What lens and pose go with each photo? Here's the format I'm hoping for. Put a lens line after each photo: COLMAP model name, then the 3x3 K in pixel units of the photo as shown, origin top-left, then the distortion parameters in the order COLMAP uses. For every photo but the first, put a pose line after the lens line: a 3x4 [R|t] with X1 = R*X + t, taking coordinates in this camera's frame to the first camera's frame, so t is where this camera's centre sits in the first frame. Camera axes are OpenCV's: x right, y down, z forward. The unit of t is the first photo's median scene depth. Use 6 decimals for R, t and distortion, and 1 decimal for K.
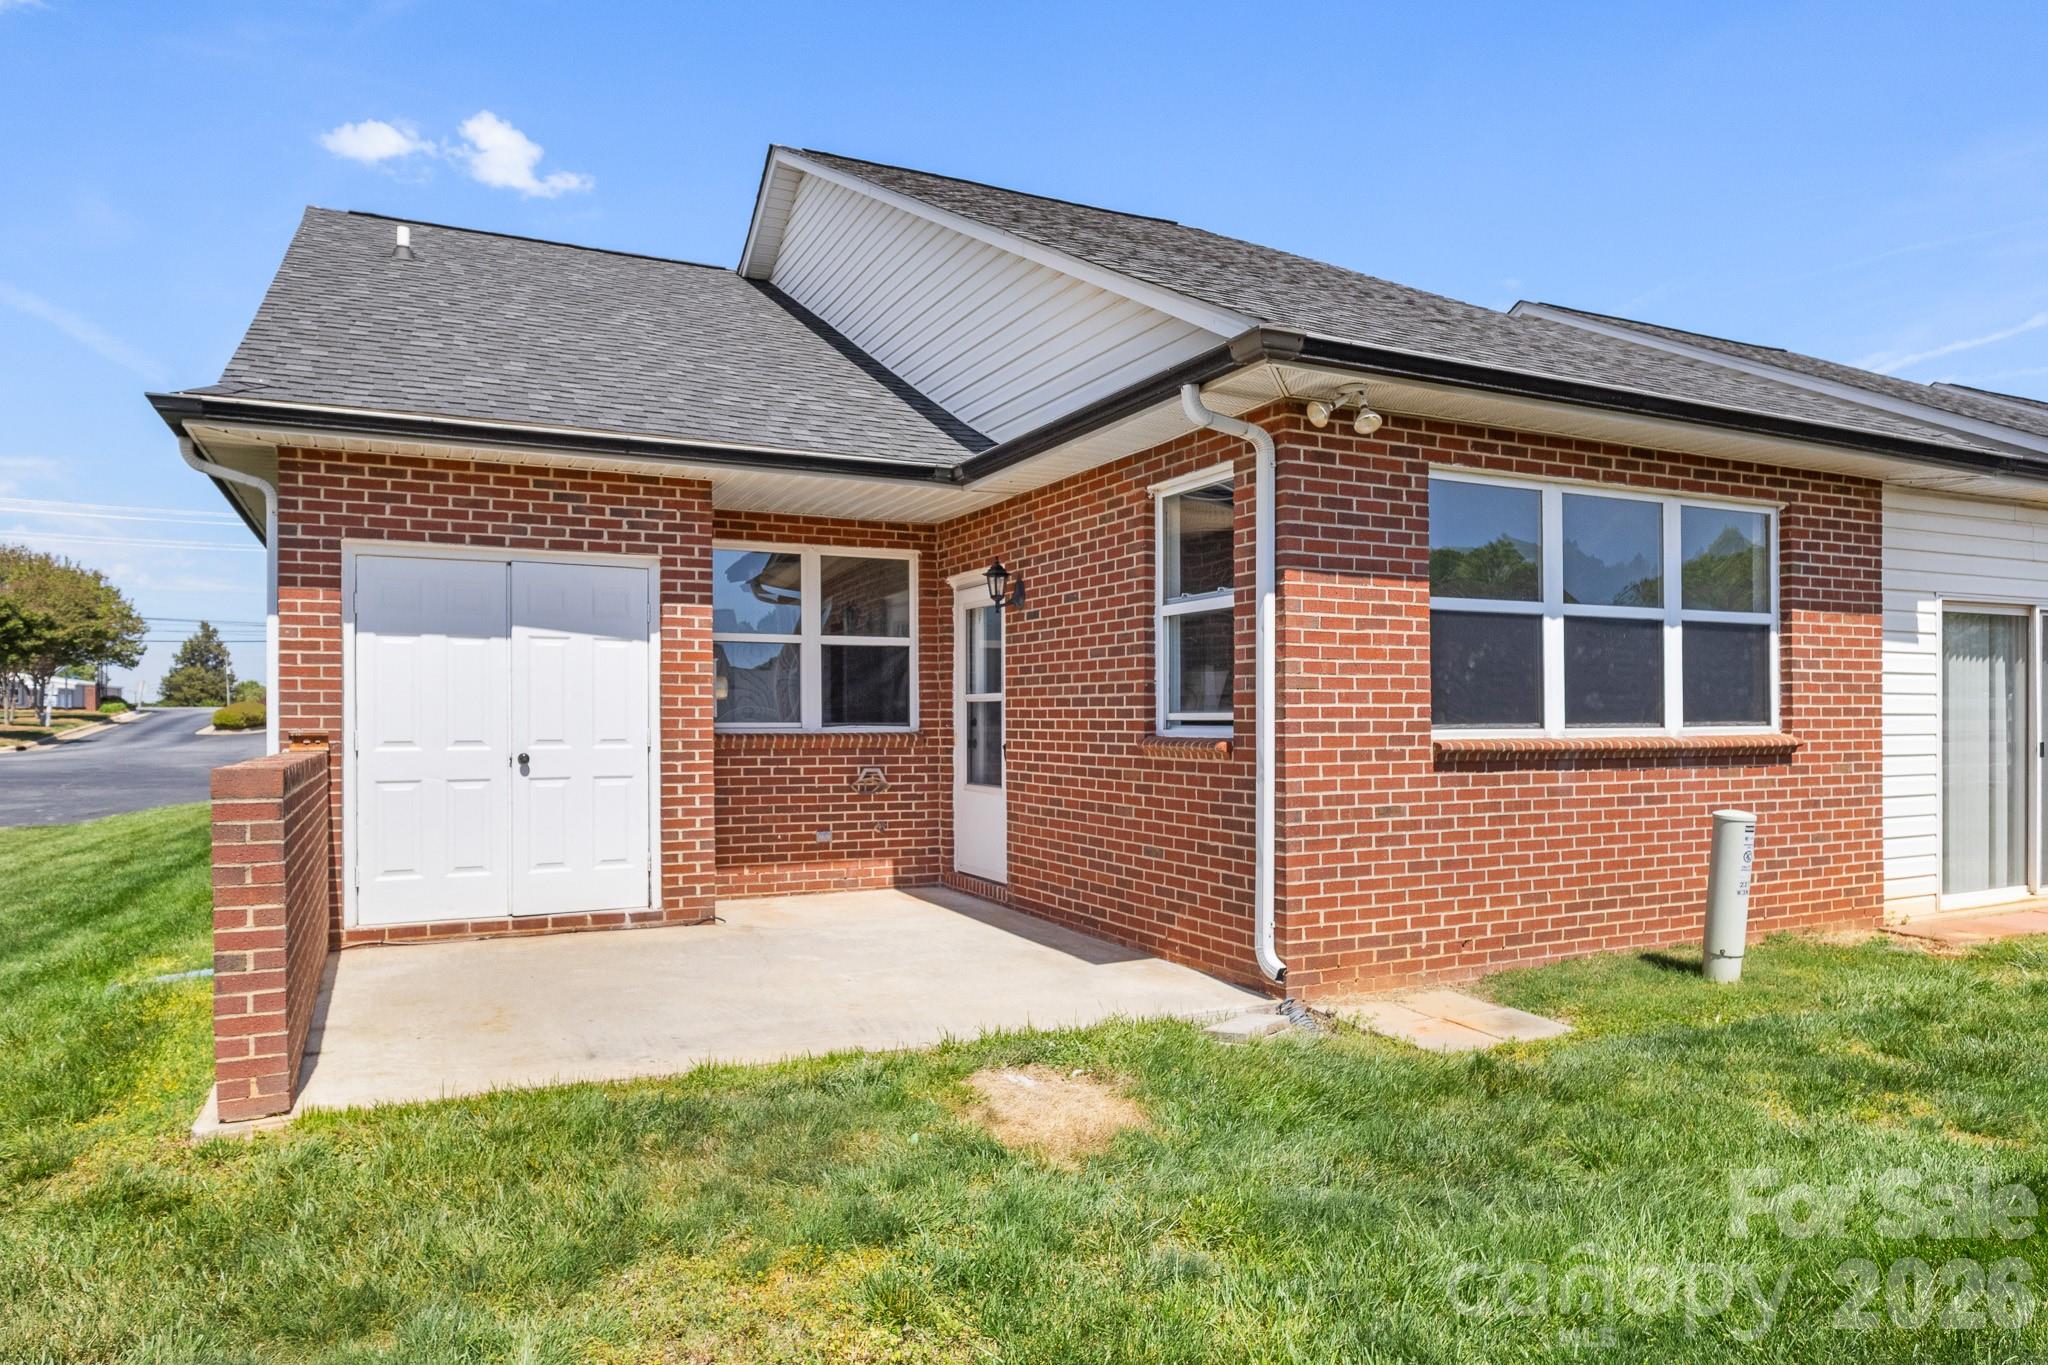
lens RADIAL K [[1270.8, 0, 1024.8], [0, 1270.8, 695.2], [0, 0, 1]] dist [0.001577, -0.001070]
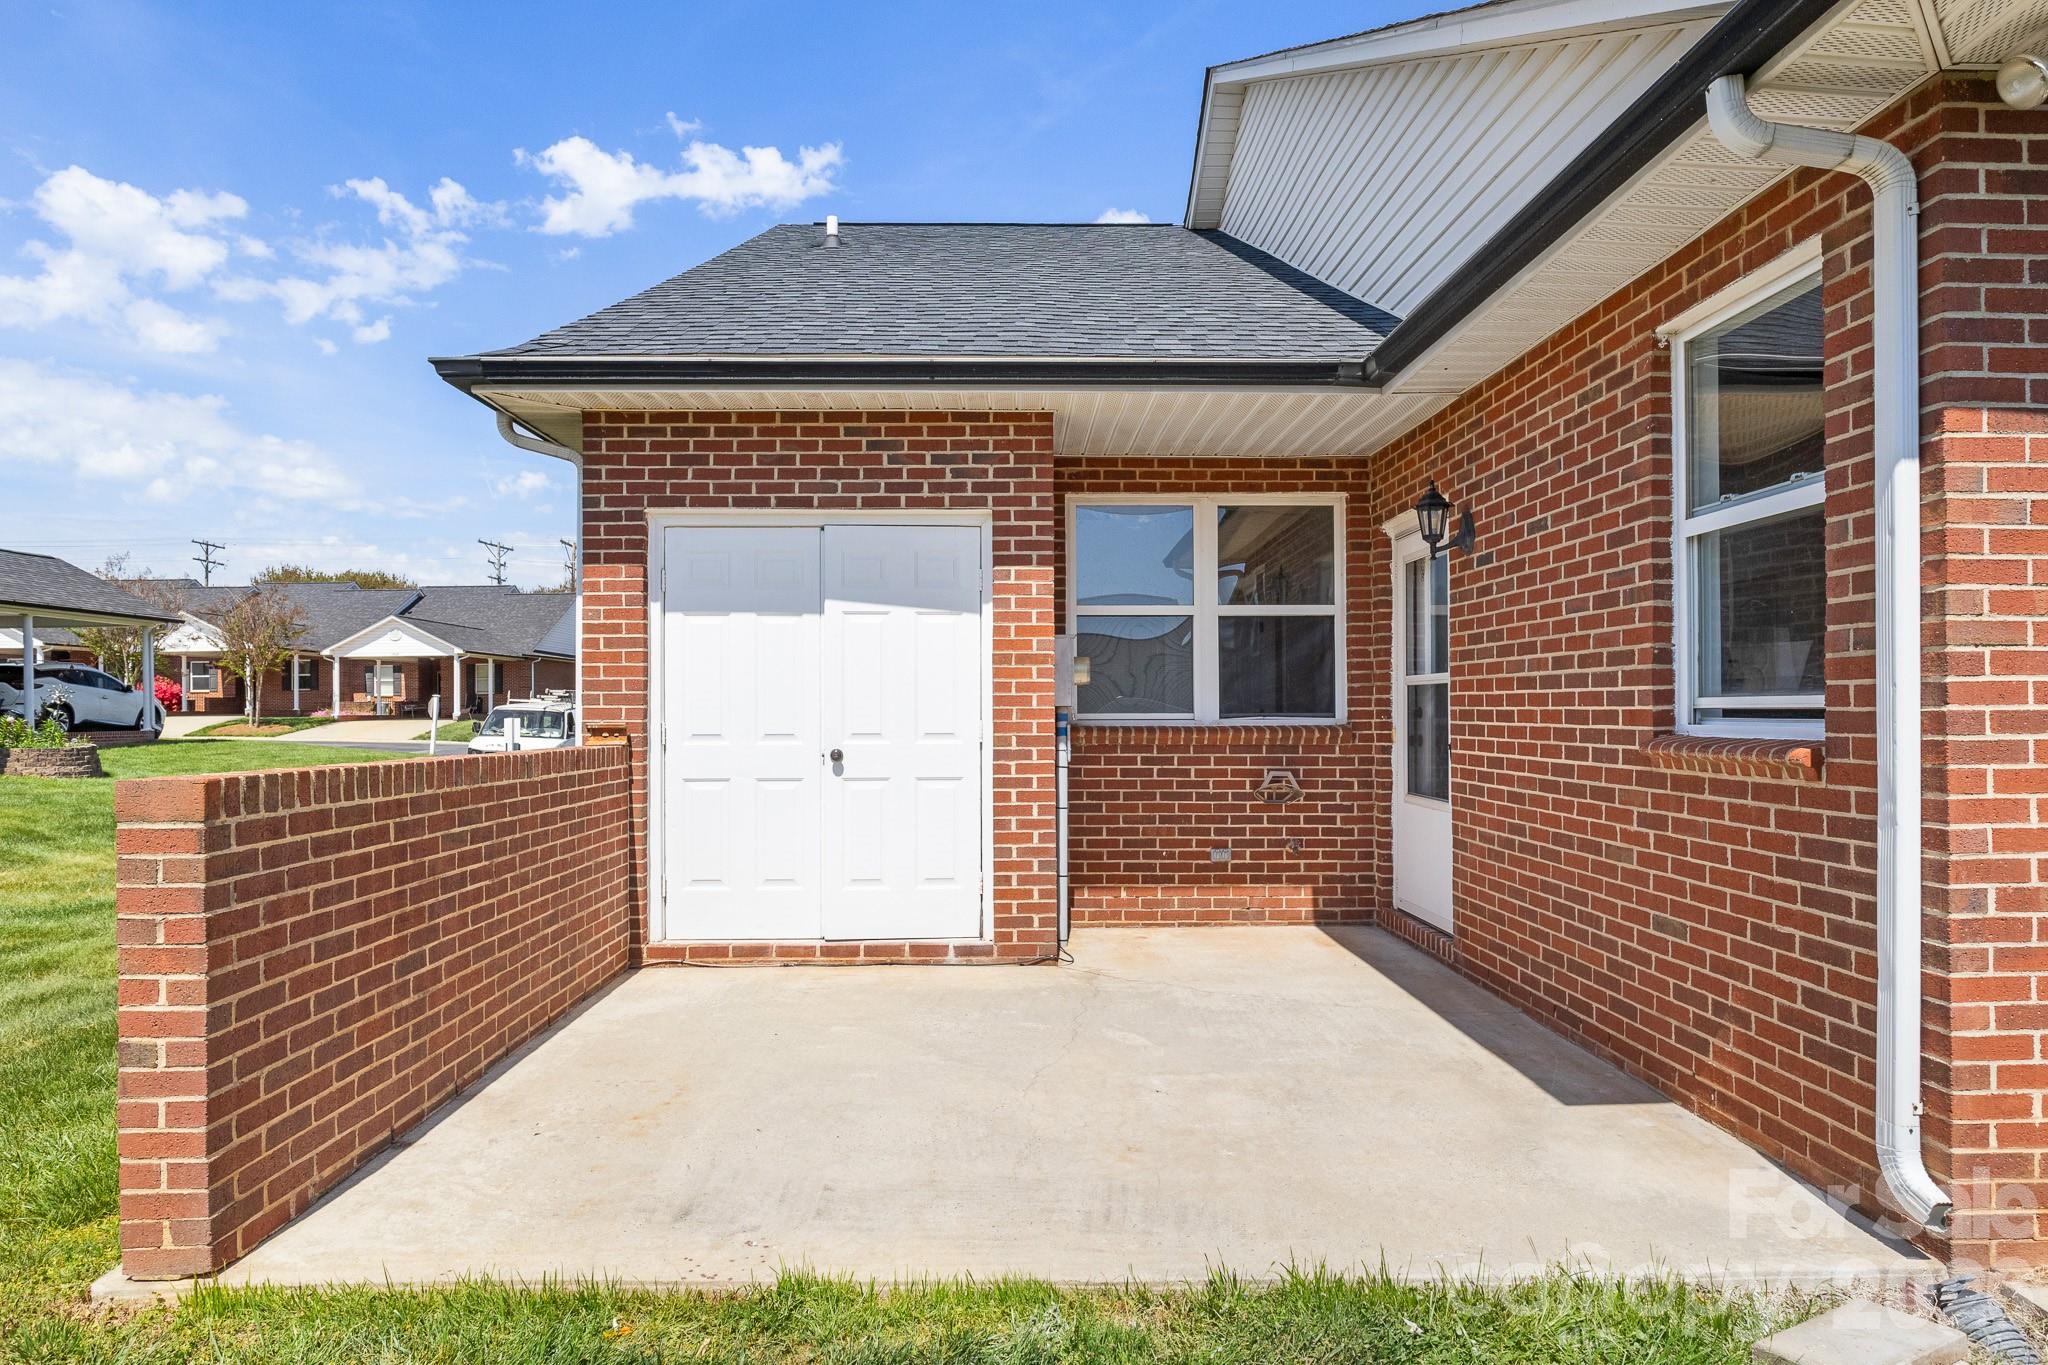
lens RADIAL K [[1185.6, 0, 1029.7], [0, 1185.6, 696.6], [0, 0, 1]] dist [-0.005496, -0.001044]
pose [[0.909516, -0.006410, -0.415619, 0.056567], [0.009742, 0.999935, 0.005897, 0.007264], [0.415554, -0.009413, 0.909520, 0.347417]]
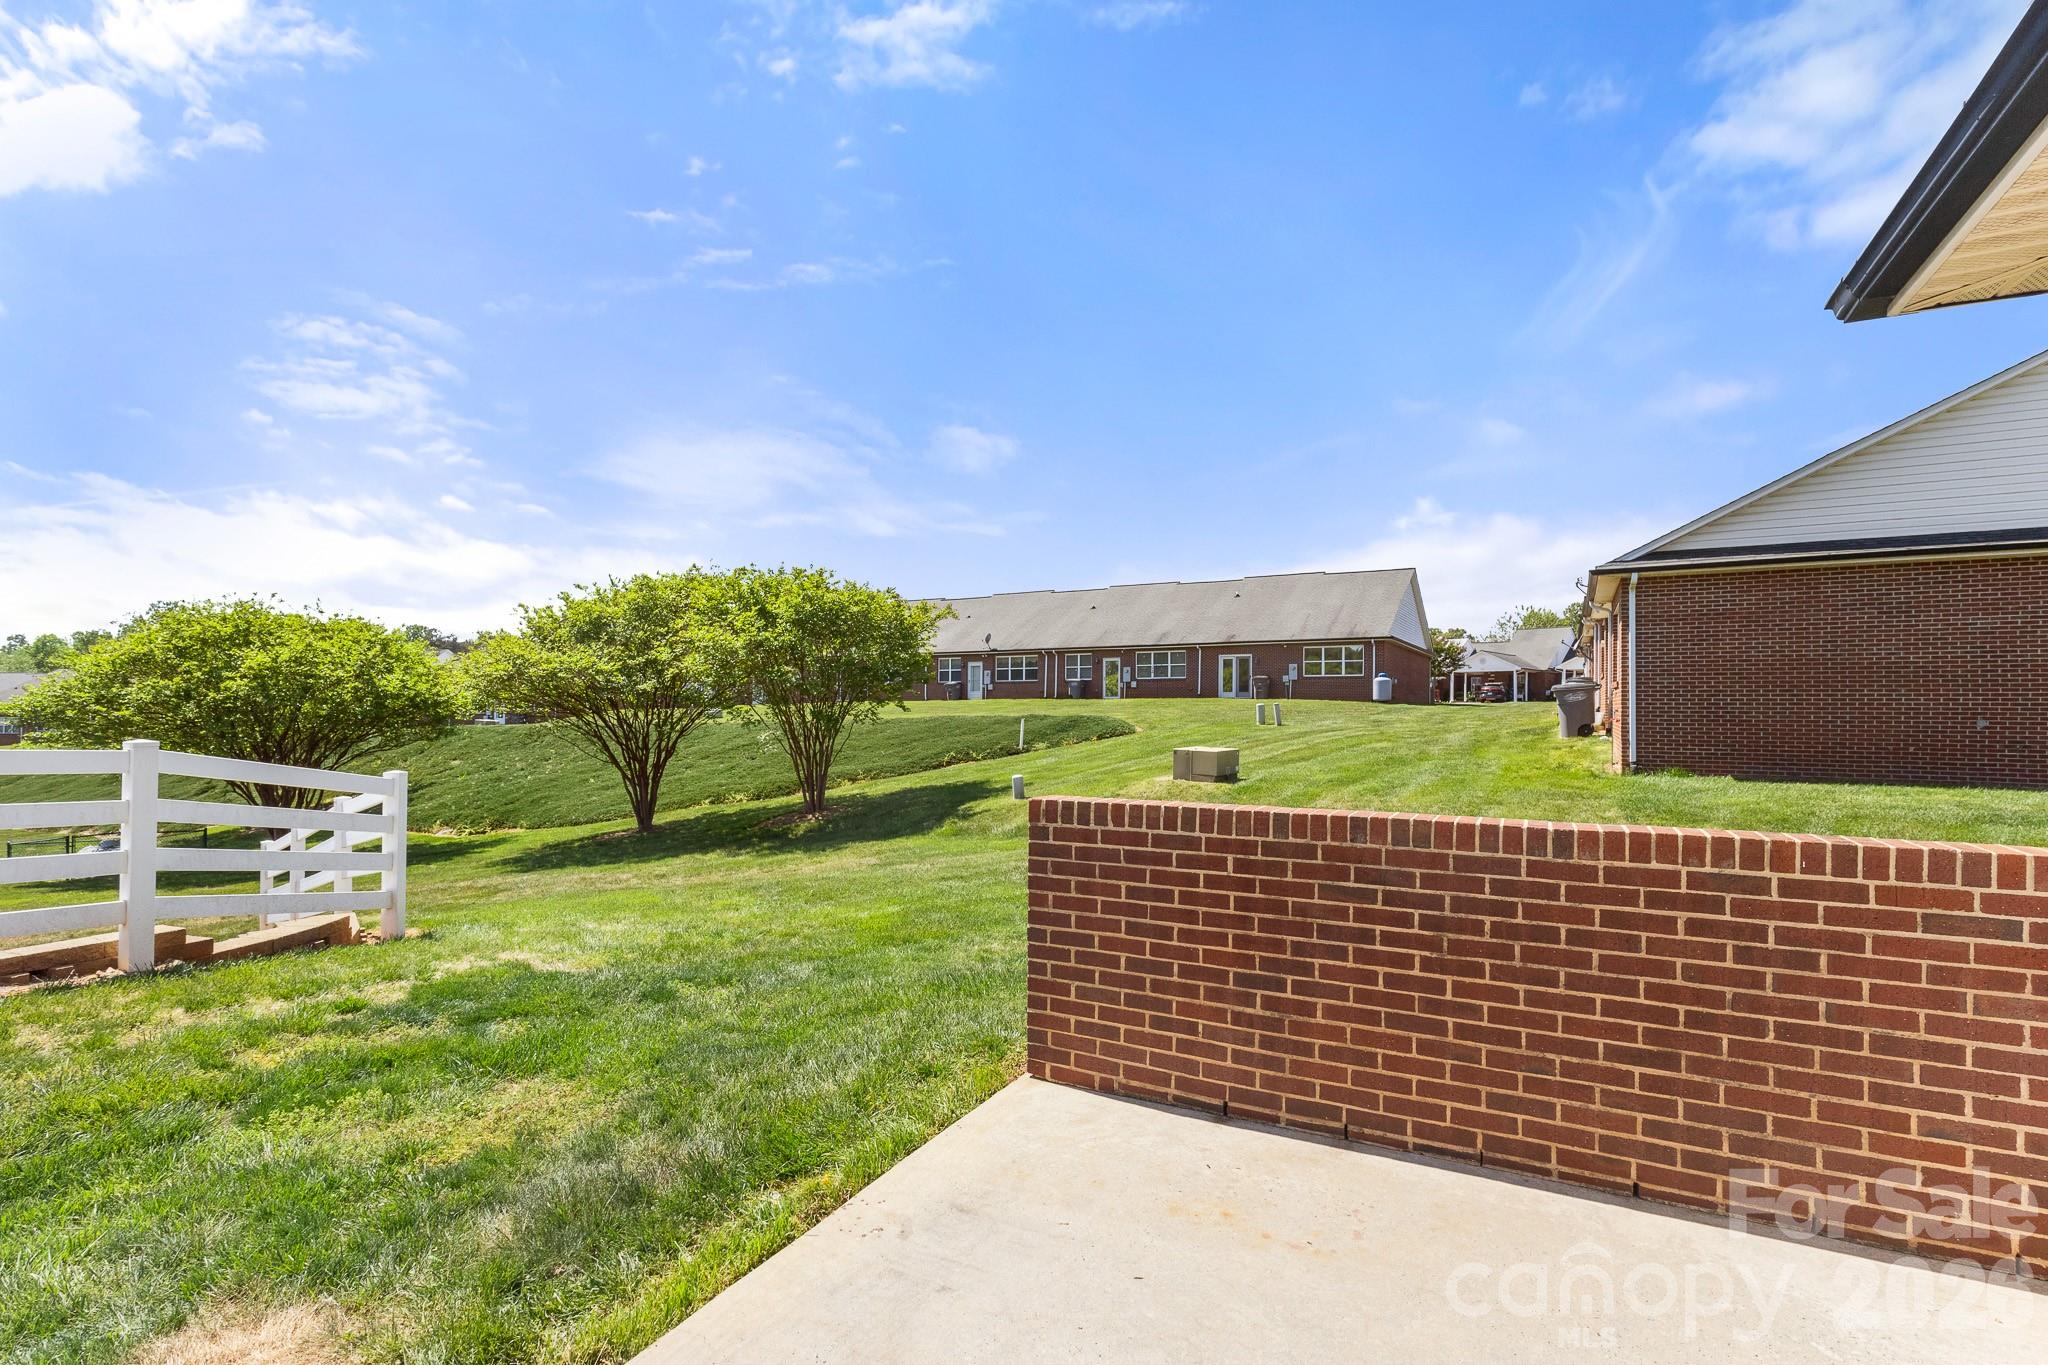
lens RADIAL K [[951.0, 0, 1026.2], [0, 951.0, 684.5], [0, 0, 1]] dist [0.000495, 0.000960]
pose [[-0.818161, -0.002416, -0.574985, -0.022023], [0.018335, 0.999373, -0.030288, -0.015889], [0.574697, -0.035323, -0.817603, 1.026907]]
